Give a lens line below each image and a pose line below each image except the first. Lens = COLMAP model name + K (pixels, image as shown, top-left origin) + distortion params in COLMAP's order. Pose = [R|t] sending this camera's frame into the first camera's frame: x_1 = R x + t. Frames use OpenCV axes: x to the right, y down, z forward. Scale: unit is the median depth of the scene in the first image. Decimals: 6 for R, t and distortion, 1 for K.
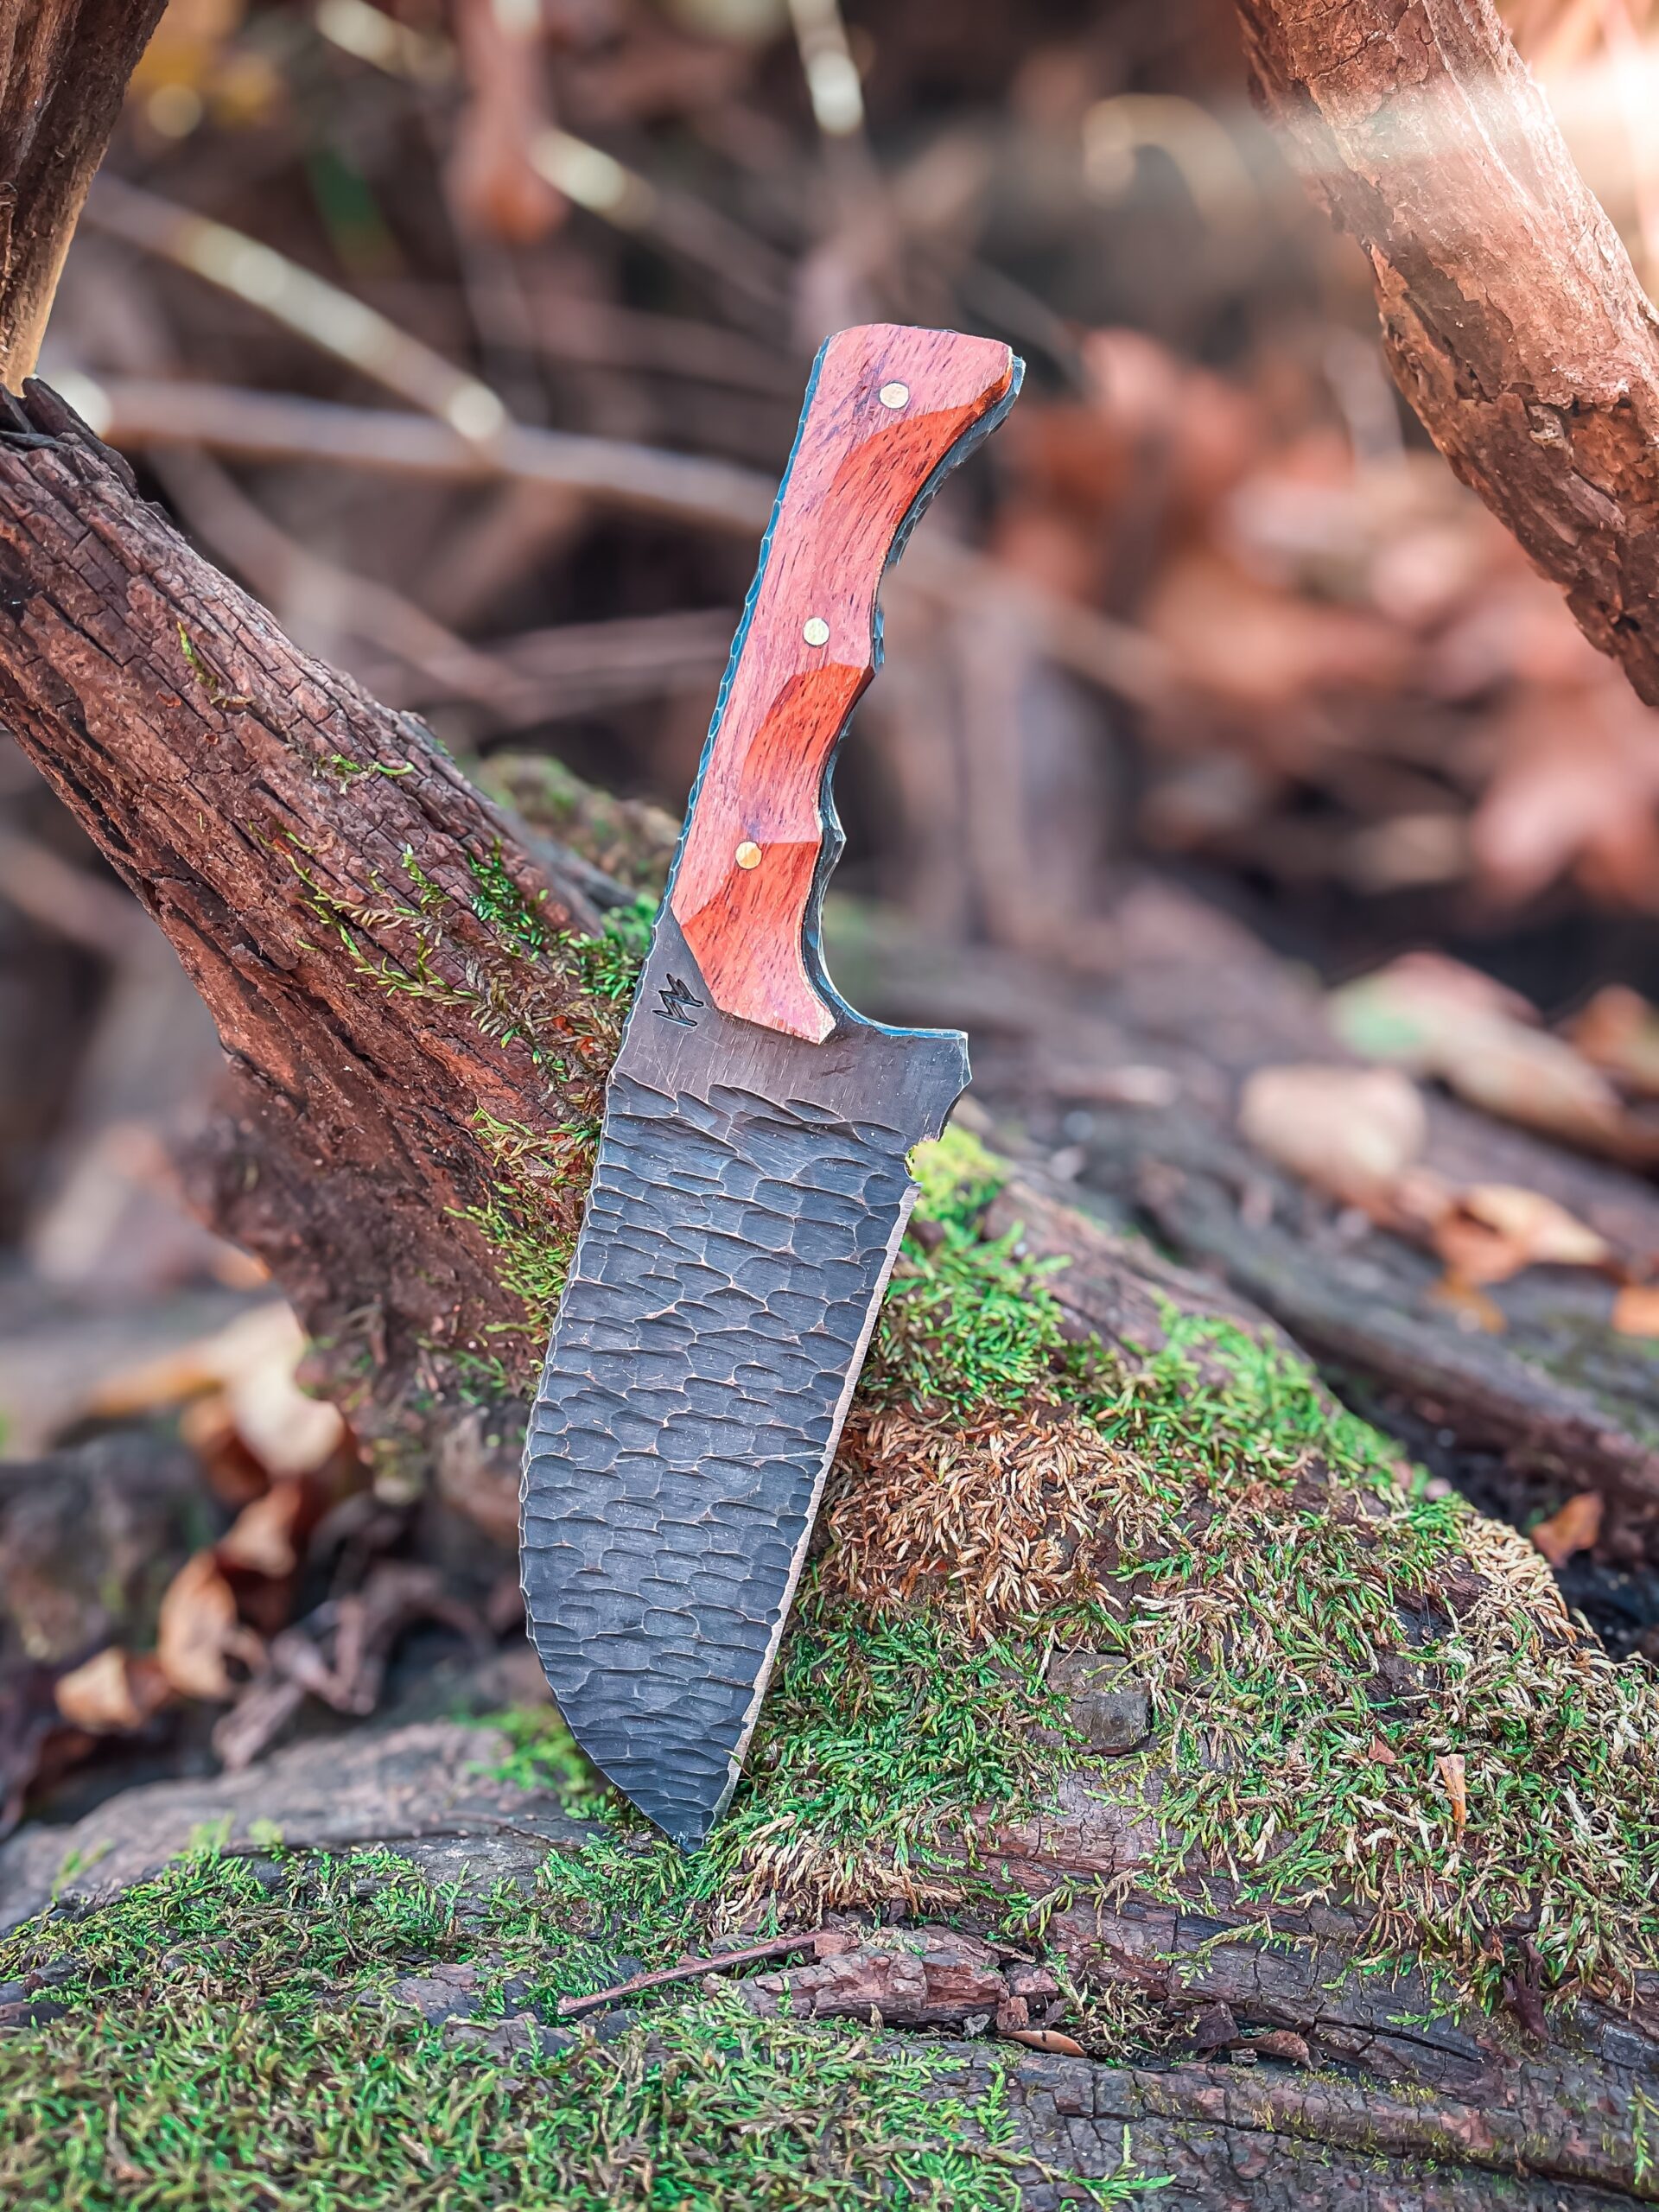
lens RADIAL K [[1733.6, 0, 841.5], [0, 1733.6, 1111.5], [0, 0, 1]] dist [0.000990, -0.041140]
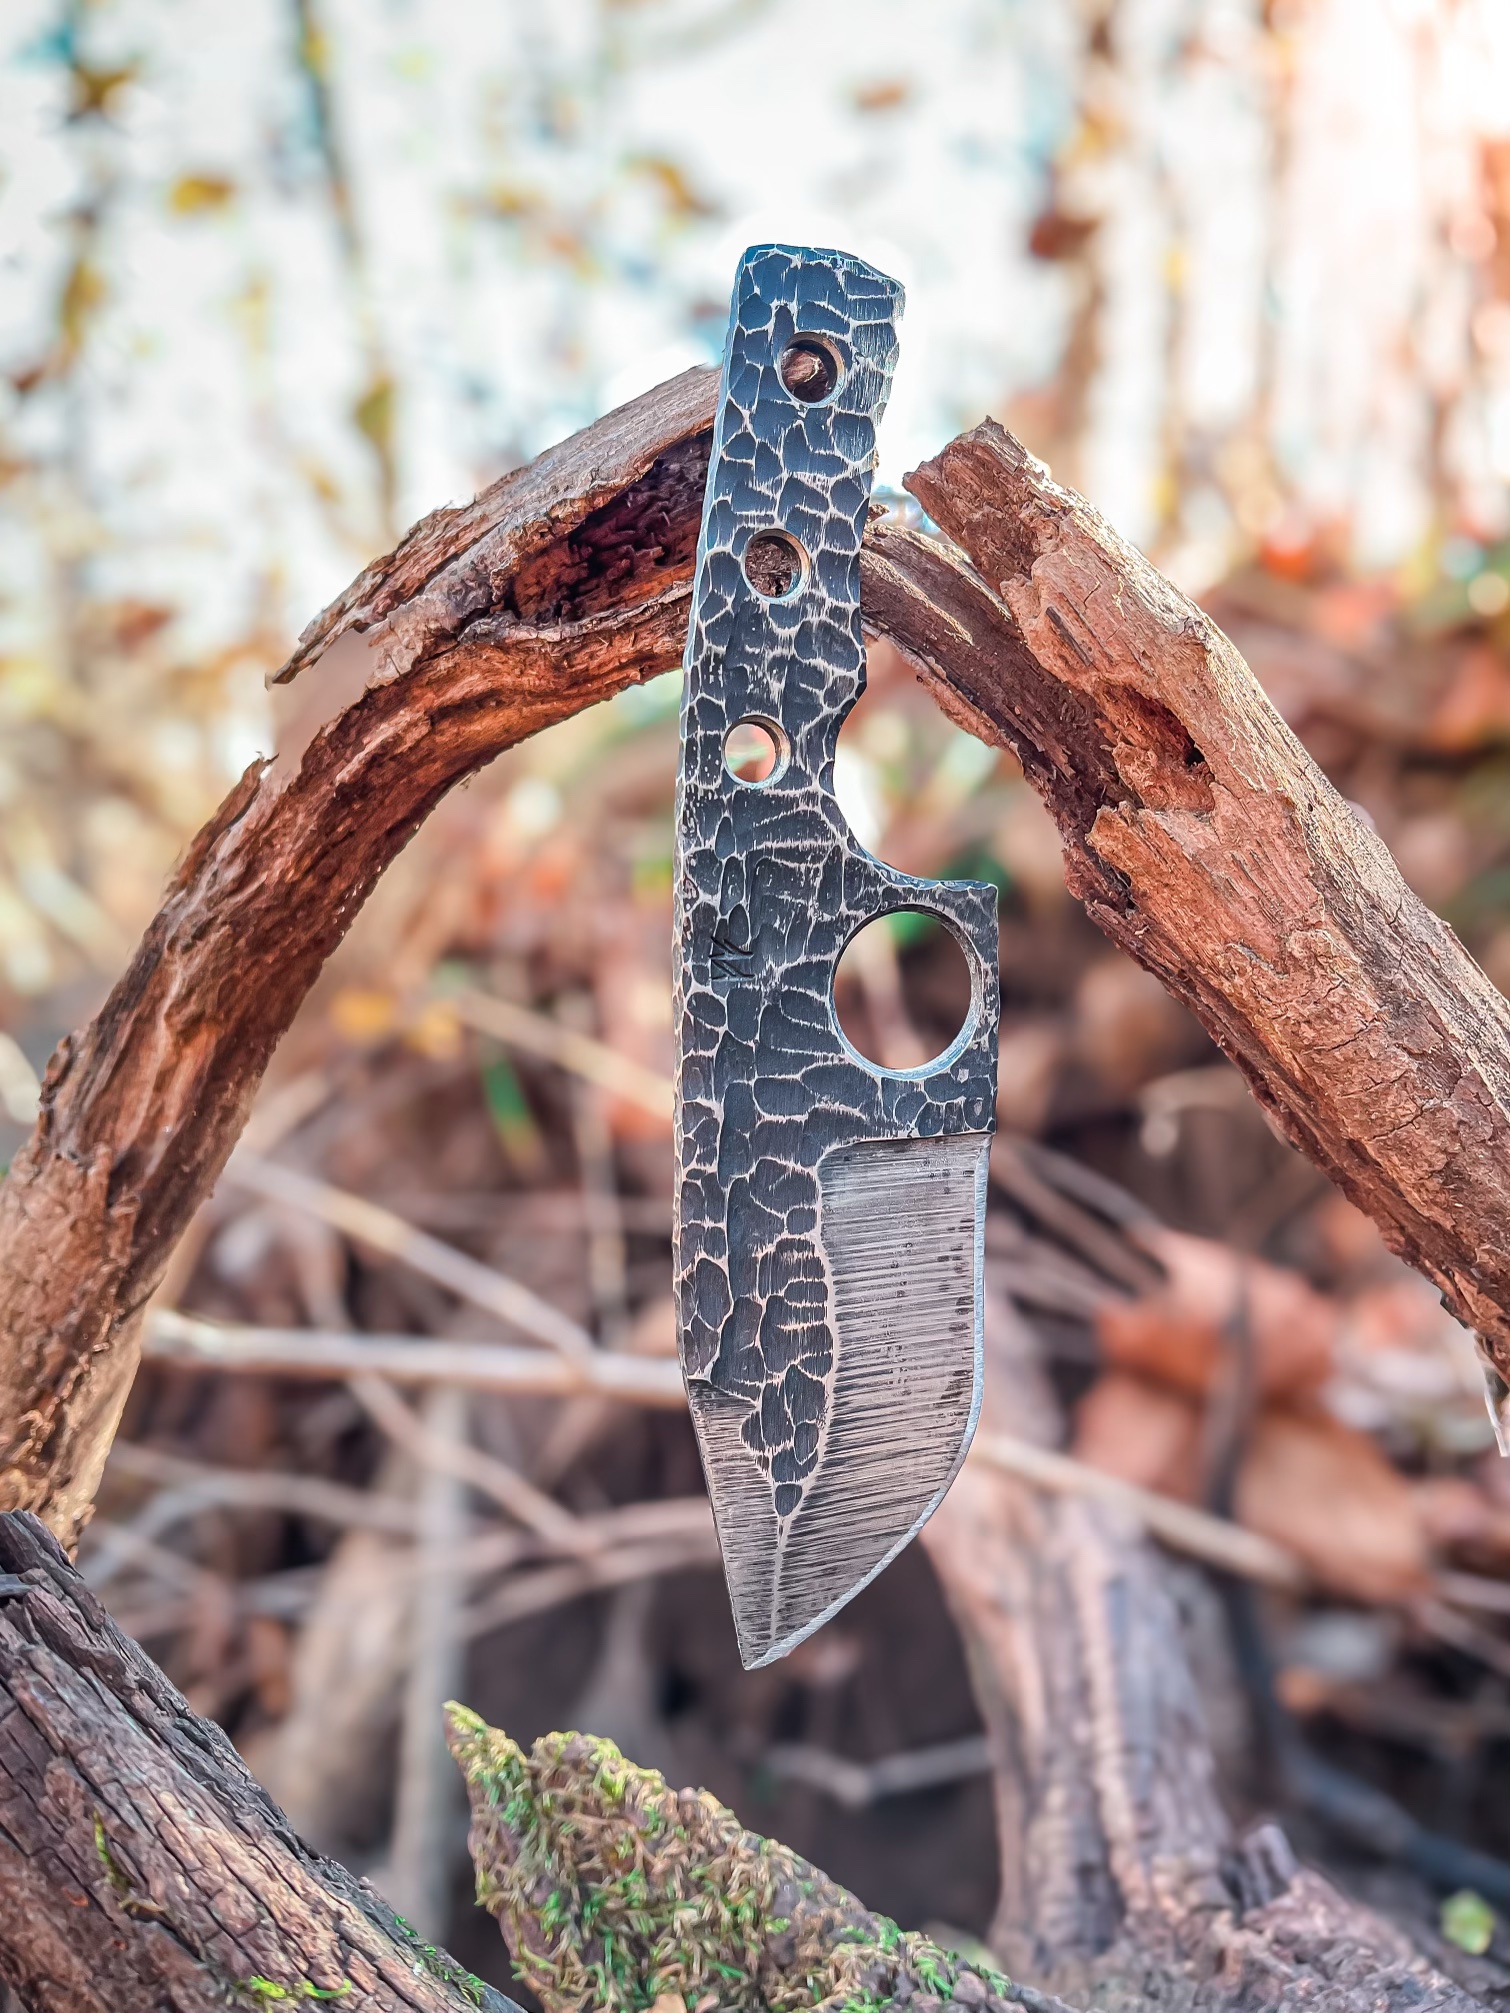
lens RADIAL K [[1577.6, 0, 739.3], [0, 1577.6, 1004.4], [0, 0, 1]] dist [0.000990, -0.041140]
pose [[0.991358, -0.030521, -0.127587, 0.043491], [-0.034011, 0.879510, -0.474664, -0.267543], [0.126701, 0.474901, 0.870871, 0.166580]]
